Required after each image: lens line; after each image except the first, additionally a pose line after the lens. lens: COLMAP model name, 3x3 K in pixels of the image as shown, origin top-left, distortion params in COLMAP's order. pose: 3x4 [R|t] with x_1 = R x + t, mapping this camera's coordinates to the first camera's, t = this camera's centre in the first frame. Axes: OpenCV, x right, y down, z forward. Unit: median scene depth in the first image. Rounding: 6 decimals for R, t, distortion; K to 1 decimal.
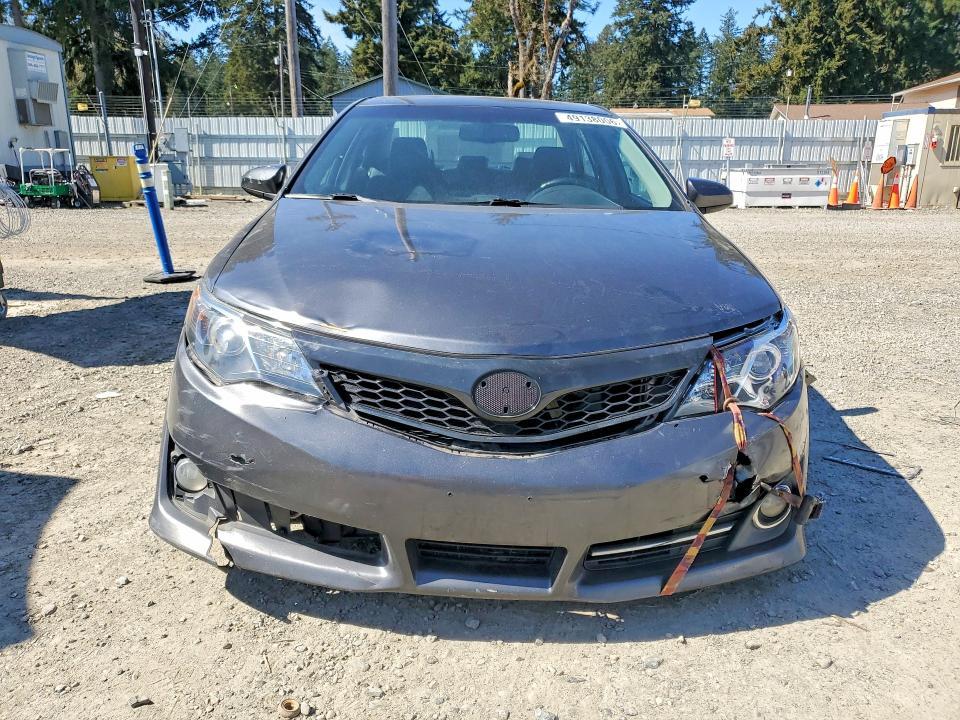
lens RADIAL K [[776.2, 0, 466.9], [0, 776.2, 360.3], [0, 0, 1]] dist [0.003240, 0.037179]
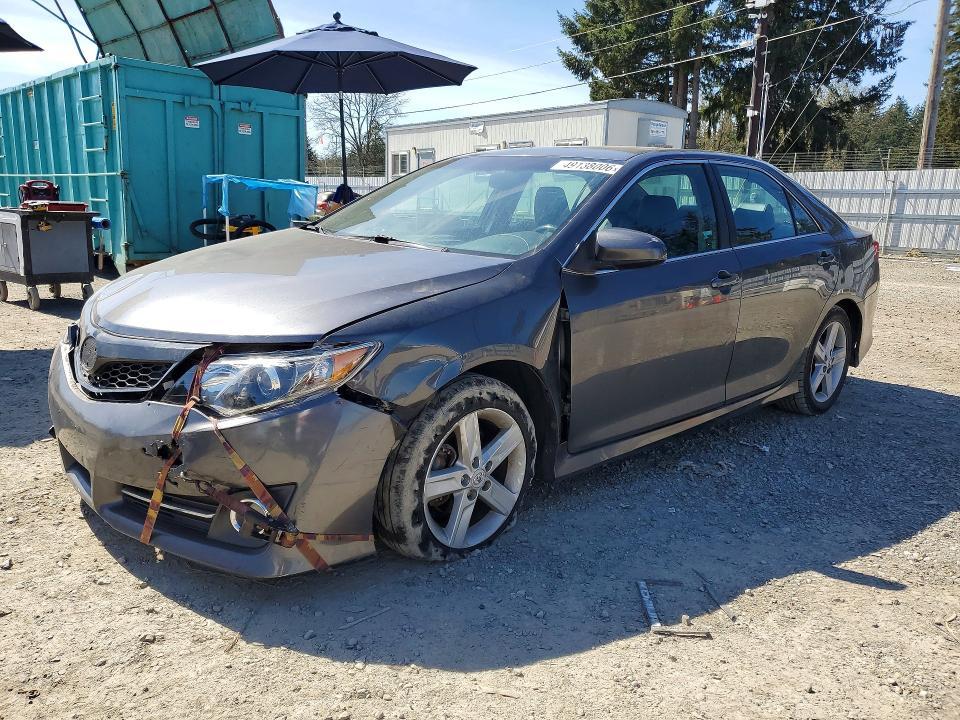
lens RADIAL K [[776.2, 0, 466.9], [0, 776.2, 360.3], [0, 0, 1]] dist [0.003240, 0.037179]
pose [[0.652264, 0.167807, -0.739184, 0.137695], [-0.217989, 0.975517, 0.029103, -0.012065], [0.725970, 0.142151, 0.672875, 0.048046]]
